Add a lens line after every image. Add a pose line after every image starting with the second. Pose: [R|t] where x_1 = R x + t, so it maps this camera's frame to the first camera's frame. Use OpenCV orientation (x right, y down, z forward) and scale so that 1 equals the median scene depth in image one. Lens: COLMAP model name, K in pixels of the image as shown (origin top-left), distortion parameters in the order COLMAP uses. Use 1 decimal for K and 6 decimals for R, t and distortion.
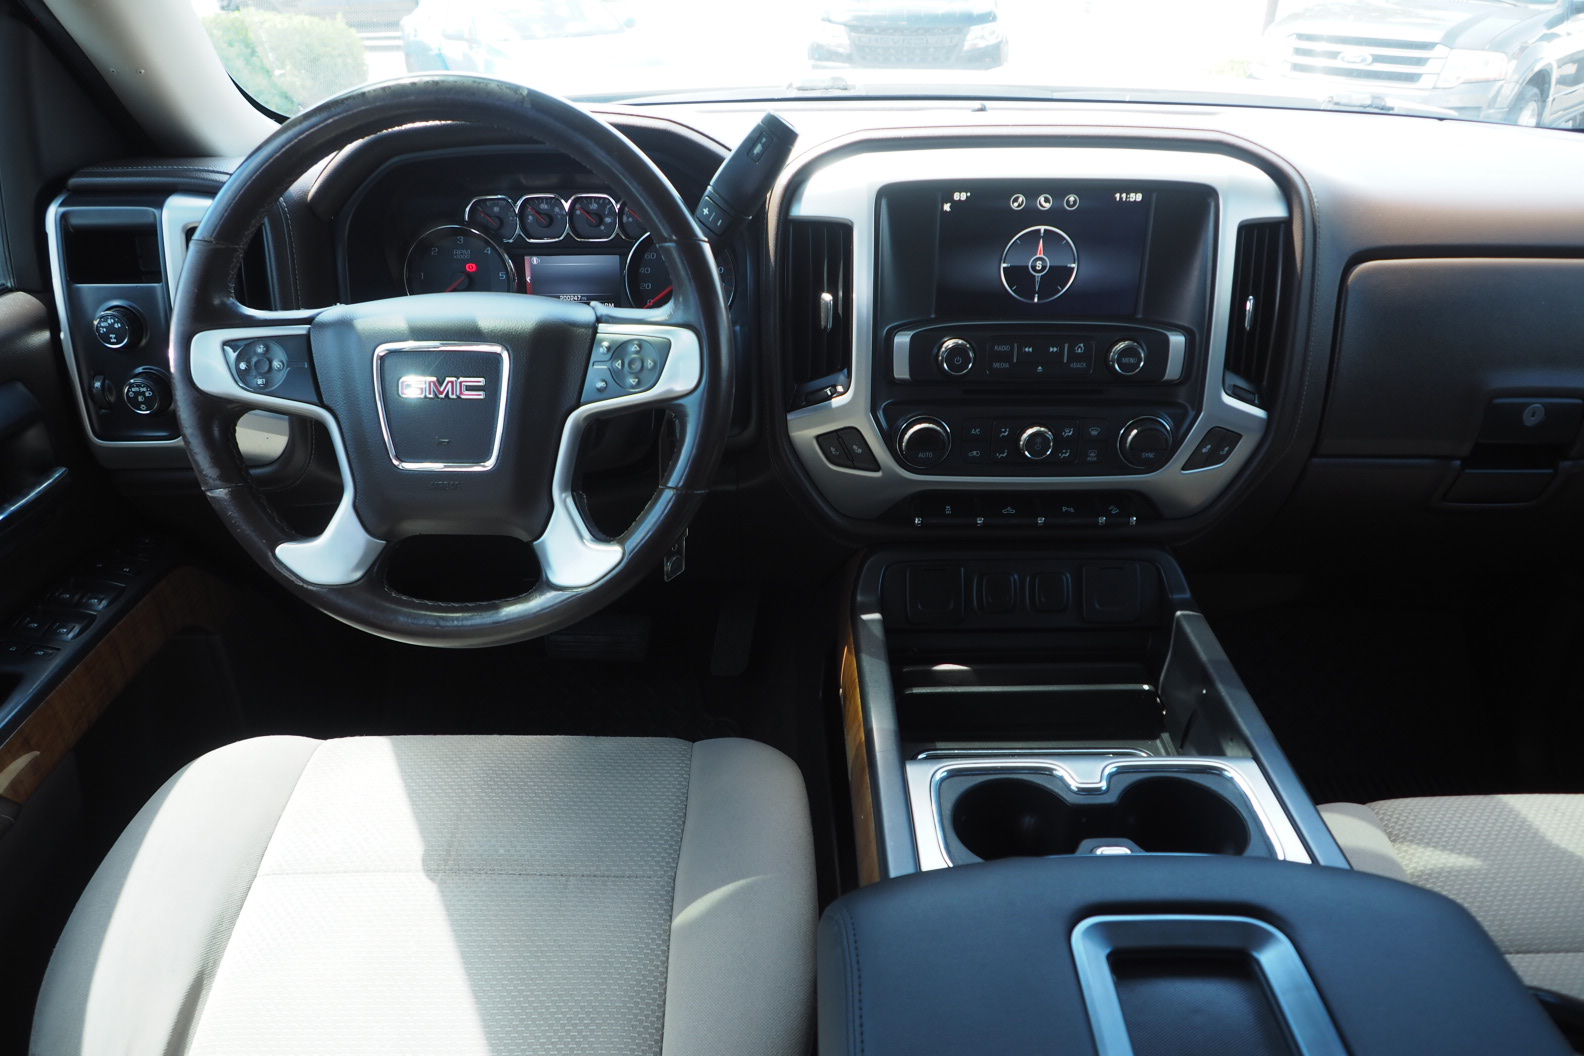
lens RADIAL K [[1115.5, 0, 792.0], [0, 1115.5, 528.0], [0, 0, 1]] dist [-0.039431, -0.004357]
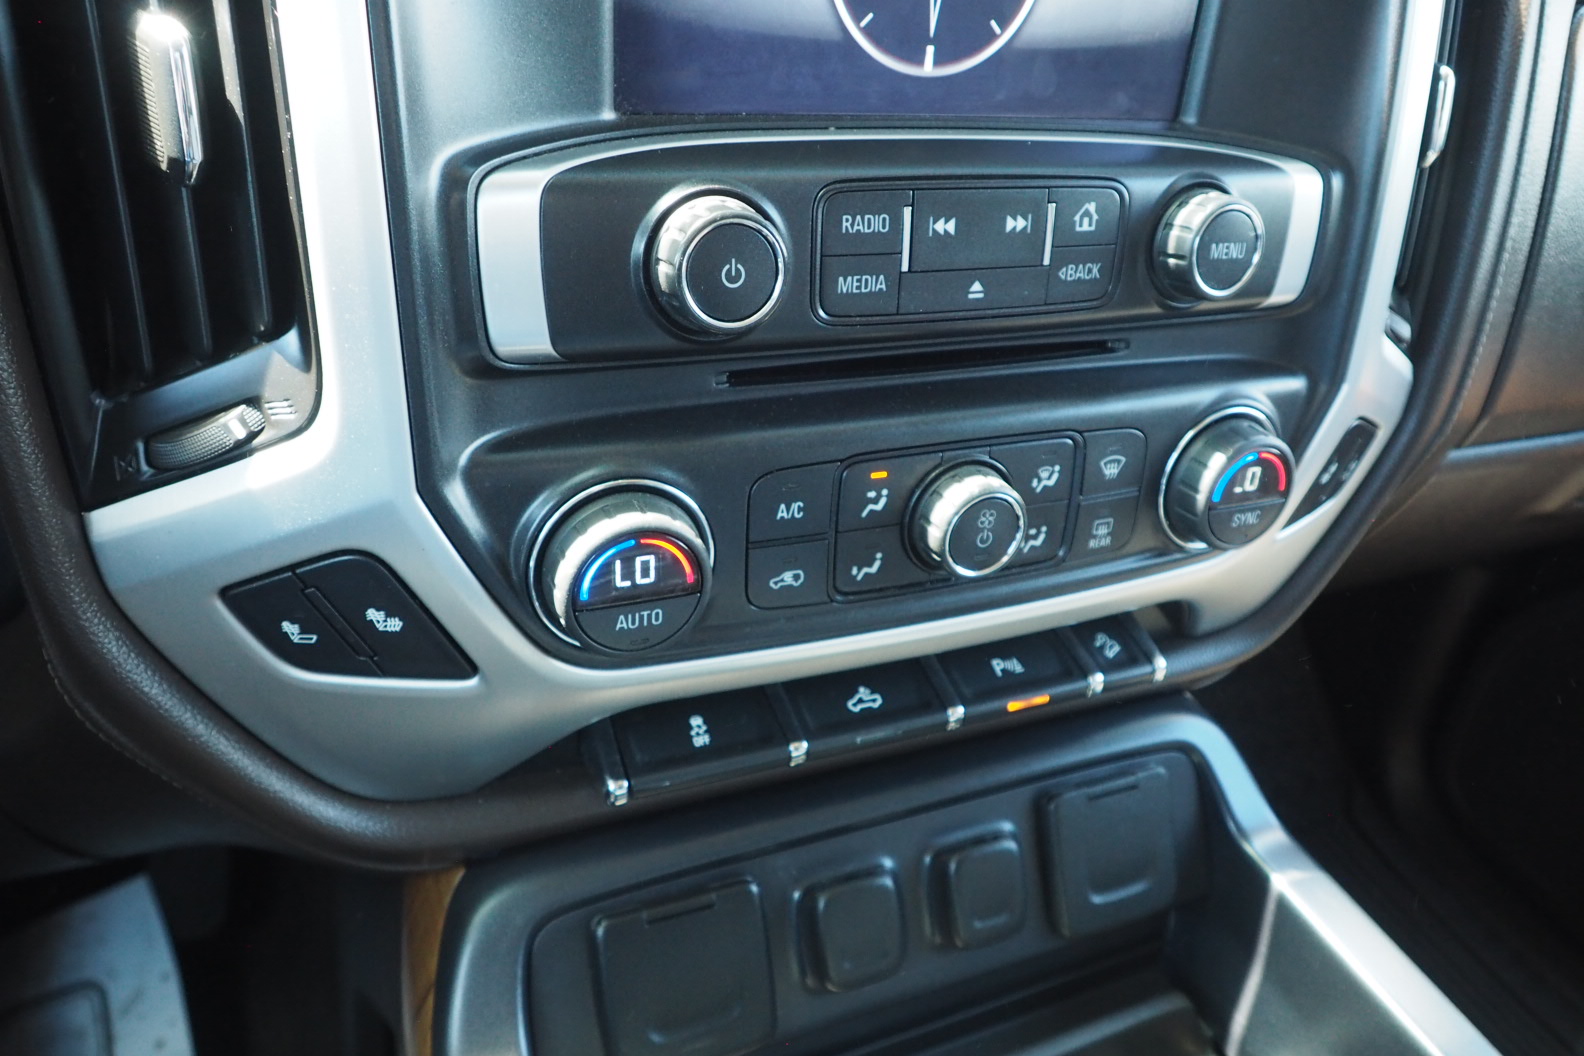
lens RADIAL K [[1115.5, 0, 792.0], [0, 1115.5, 528.0], [0, 0, 1]] dist [-0.039431, -0.004357]
pose [[0.924727, -0.125844, 0.359226, 0.058476], [0.098245, 0.990698, 0.094156, -0.113264], [-0.367733, -0.051777, 0.928489, 0.740417]]
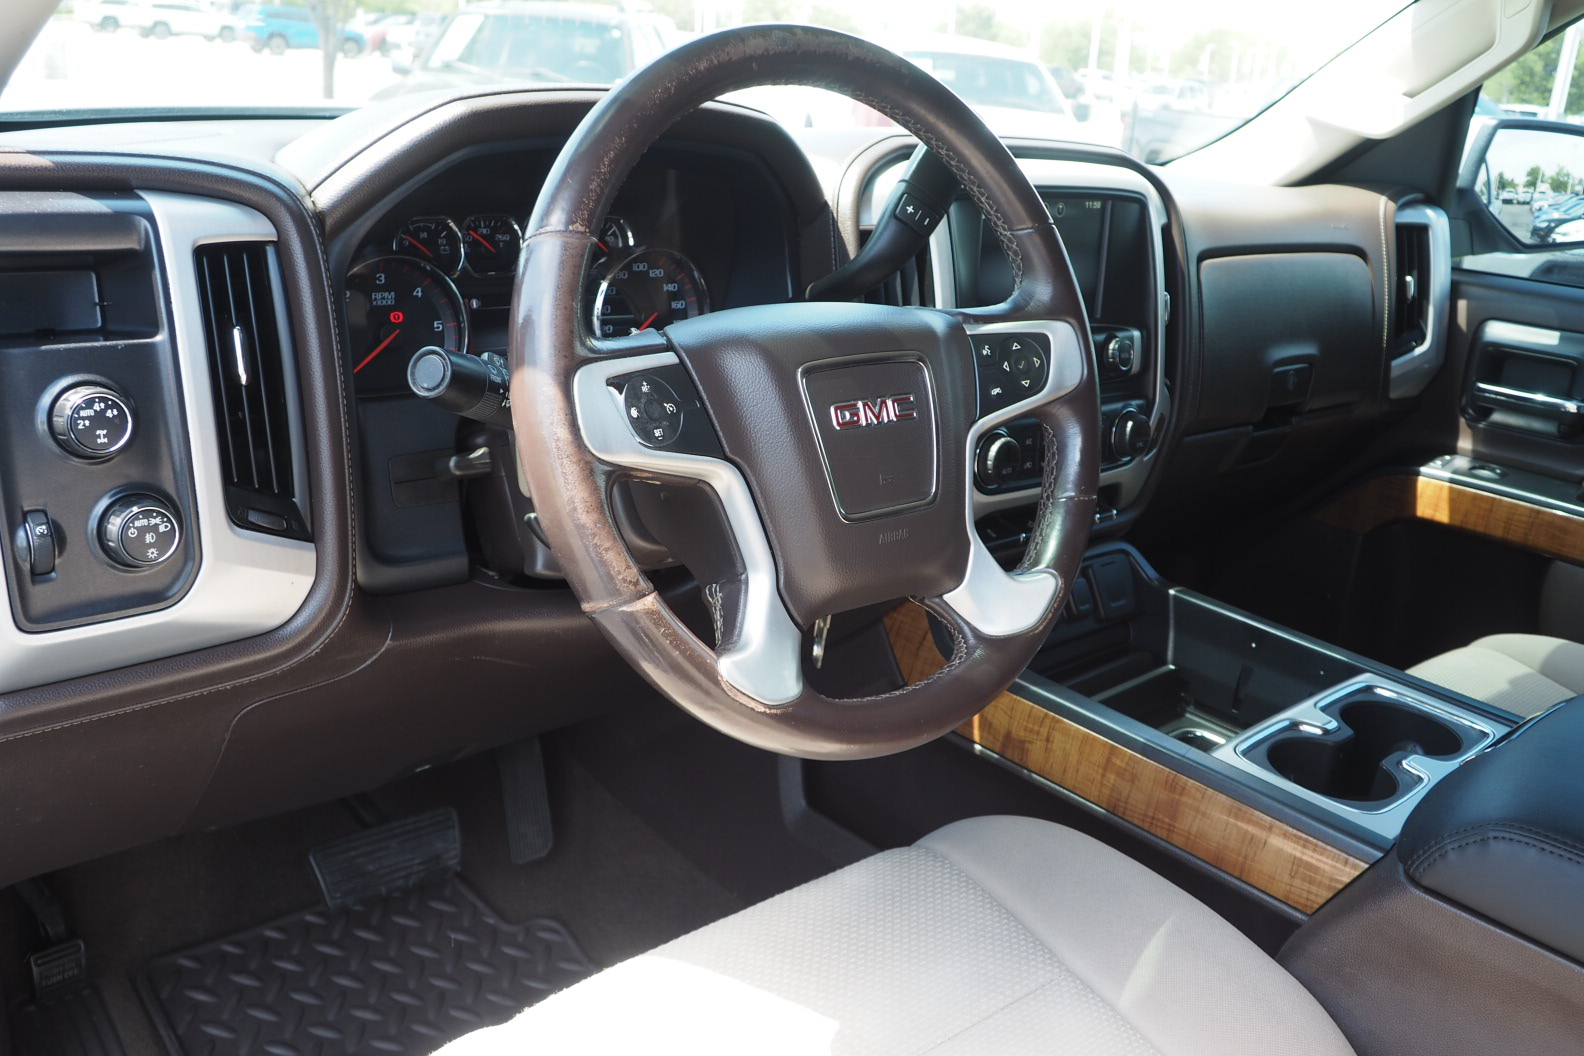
lens RADIAL K [[1373.5, 0, 792.0], [0, 1373.5, 528.0], [0, 0, 1]] dist [-0.015105, -0.006497]
pose [[0.743325, -0.154005, 0.650961, -0.794518], [0.232773, 0.971869, -0.035875, -0.019403], [-0.627124, 0.178192, 0.758263, 0.246901]]
